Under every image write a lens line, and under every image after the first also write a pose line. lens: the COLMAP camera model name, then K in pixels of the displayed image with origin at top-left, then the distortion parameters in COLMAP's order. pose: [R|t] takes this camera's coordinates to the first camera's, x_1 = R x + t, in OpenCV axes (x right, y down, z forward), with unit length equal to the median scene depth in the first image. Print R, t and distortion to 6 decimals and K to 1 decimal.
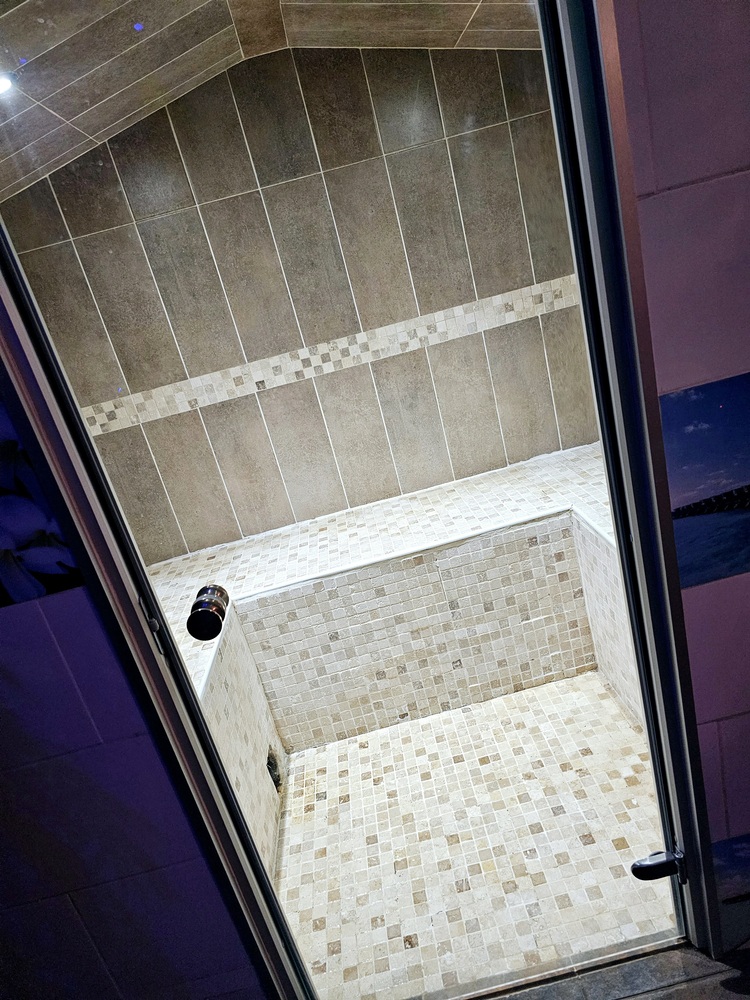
lens RADIAL K [[677.8, 0, 372.3], [0, 677.8, 498.4], [0, 0, 1]] dist [0.047920, -0.003112]
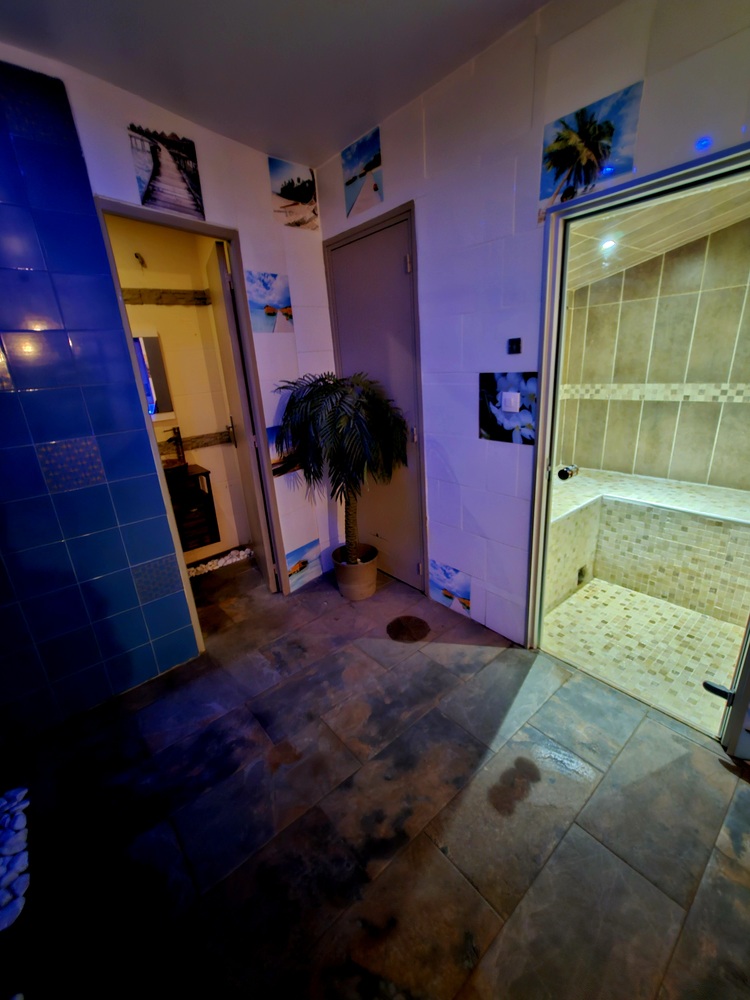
lens RADIAL K [[410.1, 0, 375.6], [0, 410.1, 495.6], [0, 0, 1]] dist [0.004144, 0.000311]
pose [[0.575075, 0.452145, -0.681802, 0.237048], [-0.336365, 0.890373, 0.306750, 0.002520], [0.745753, 0.052930, 0.664117, -0.322040]]
